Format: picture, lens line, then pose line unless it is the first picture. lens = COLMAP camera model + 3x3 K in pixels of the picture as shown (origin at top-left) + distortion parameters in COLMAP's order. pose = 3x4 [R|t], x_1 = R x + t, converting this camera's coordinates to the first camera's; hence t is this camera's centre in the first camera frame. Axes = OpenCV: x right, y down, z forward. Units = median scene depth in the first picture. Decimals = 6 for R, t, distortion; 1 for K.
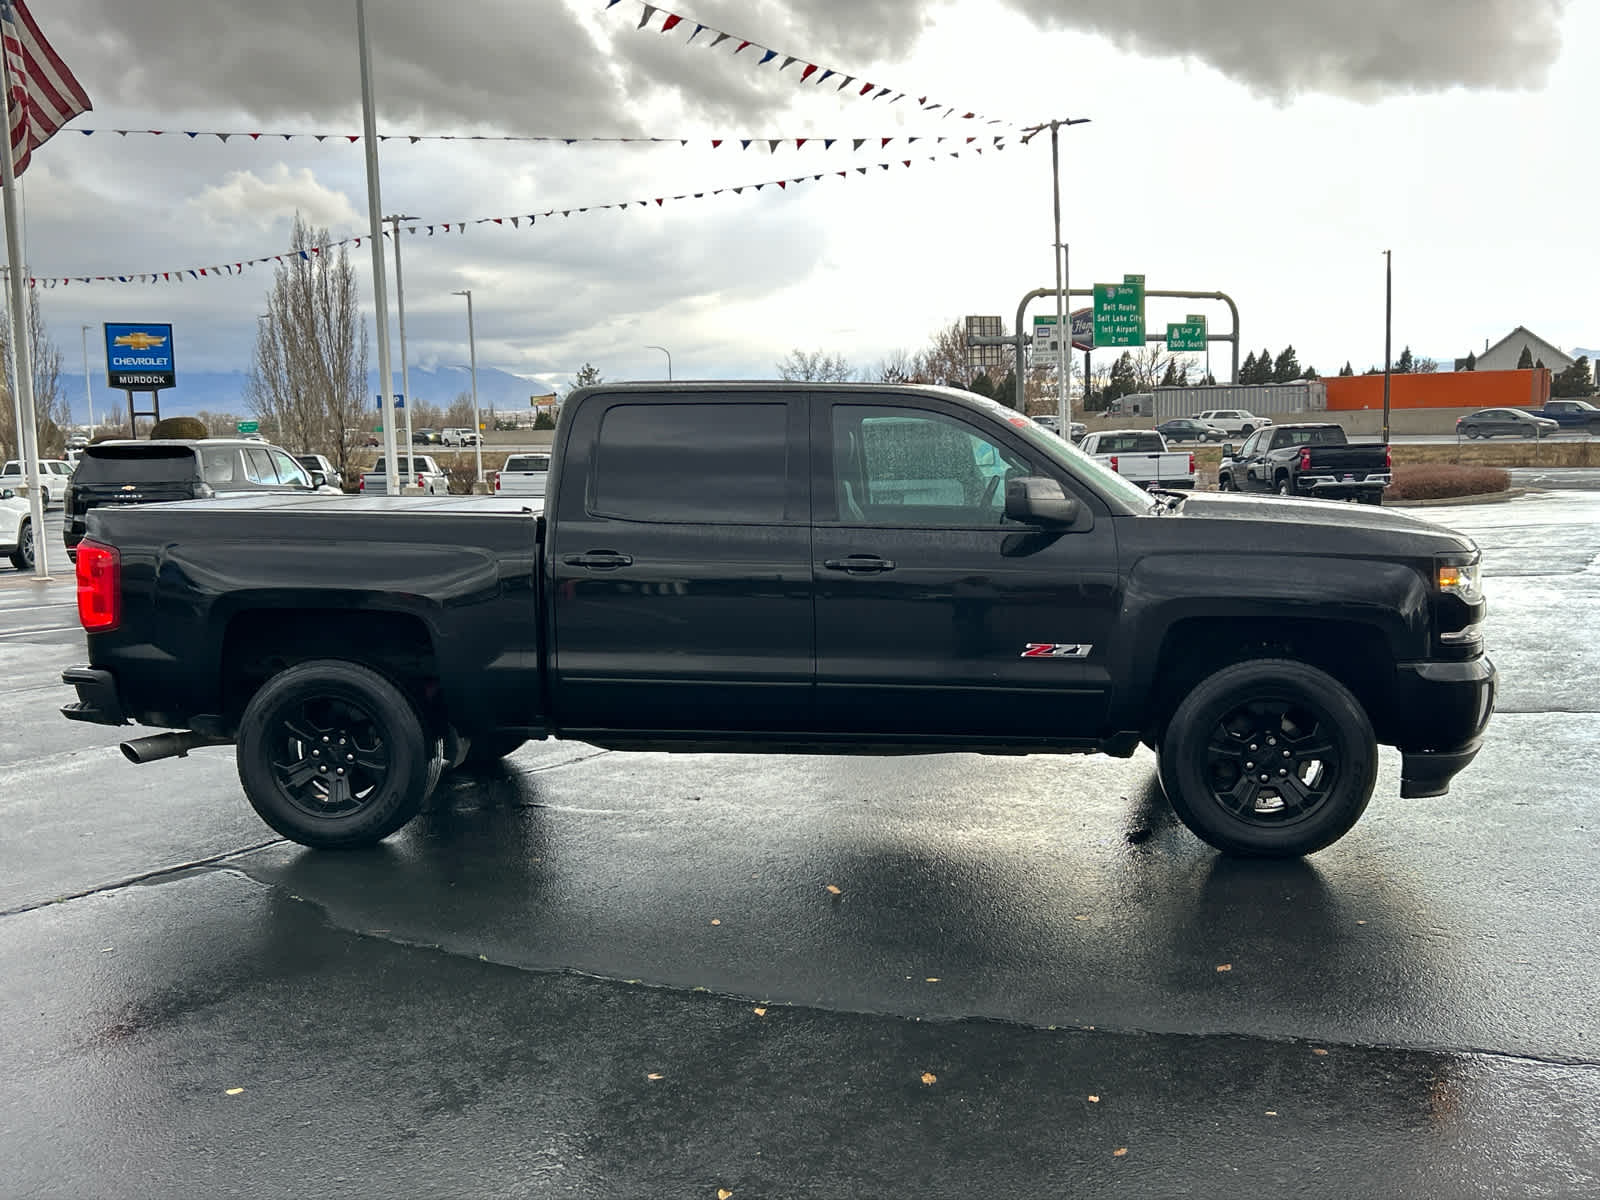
lens RADIAL K [[1712.5, 0, 800.0], [0, 1712.5, 600.0], [0, 0, 1]] dist [0.136048, -0.268806]
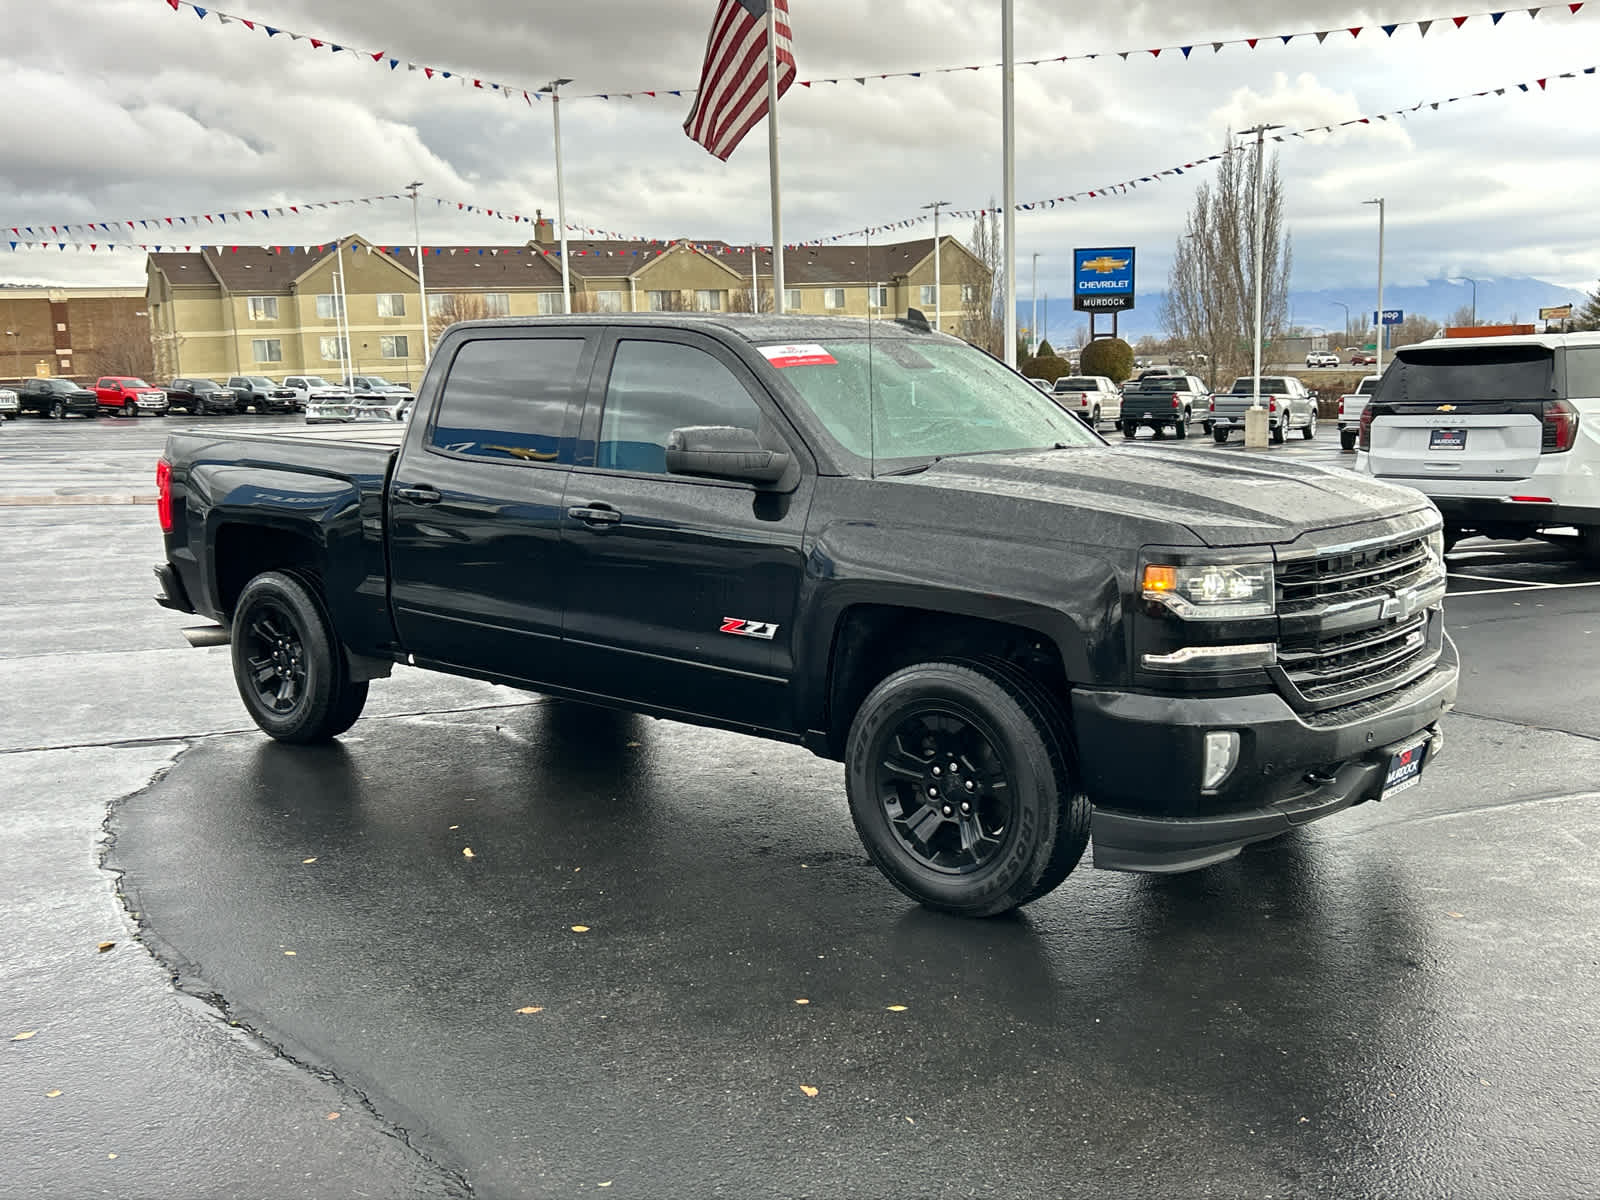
lens RADIAL K [[1712.5, 0, 800.0], [0, 1712.5, 600.0], [0, 0, 1]] dist [0.136048, -0.268806]
pose [[0.802954, 0.087819, -0.589536, 0.117111], [-0.059504, 0.995956, 0.067315, -0.007667], [0.593064, -0.018972, 0.804932, 0.054937]]
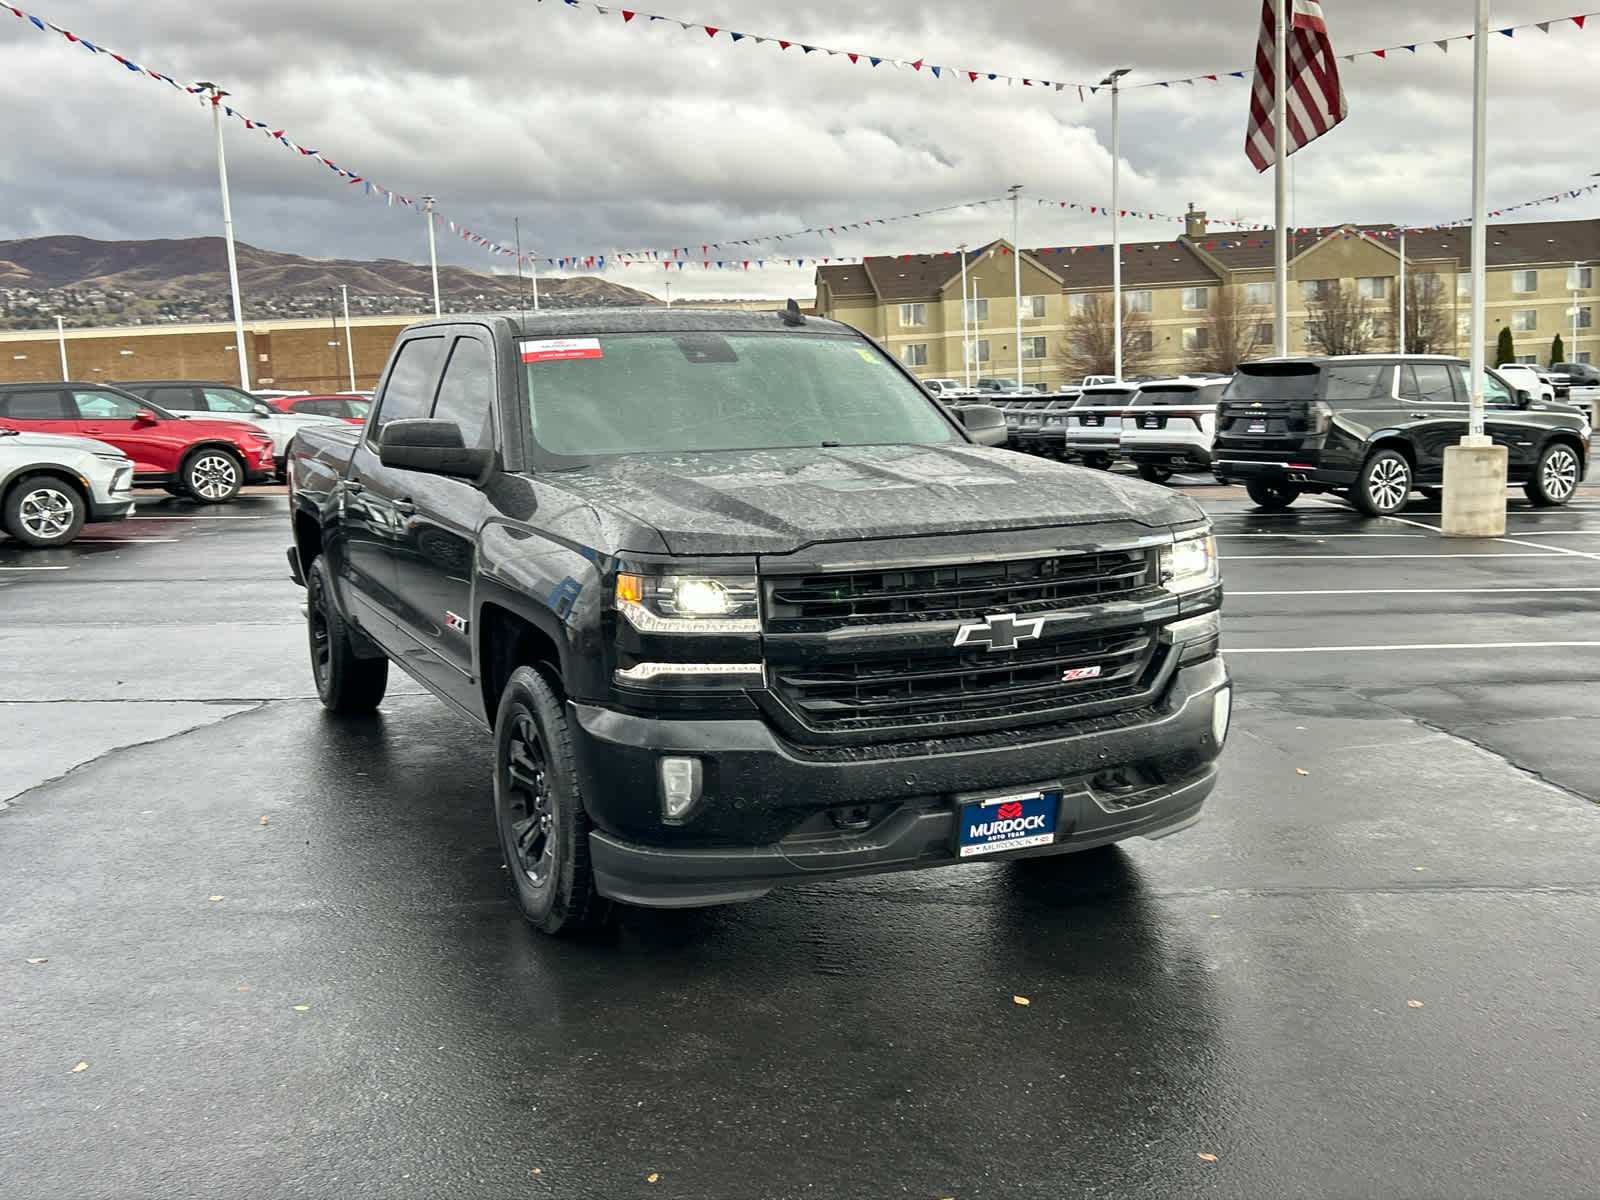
lens RADIAL K [[1723.1, 0, 782.9], [0, 1723.1, 602.2], [0, 0, 1]] dist [0.123615, -0.252556]
pose [[0.463926, 0.119175, -0.877821, 0.172273], [-0.070553, 0.992733, 0.097489, -0.013528], [0.883060, 0.016705, 0.468962, 0.126741]]
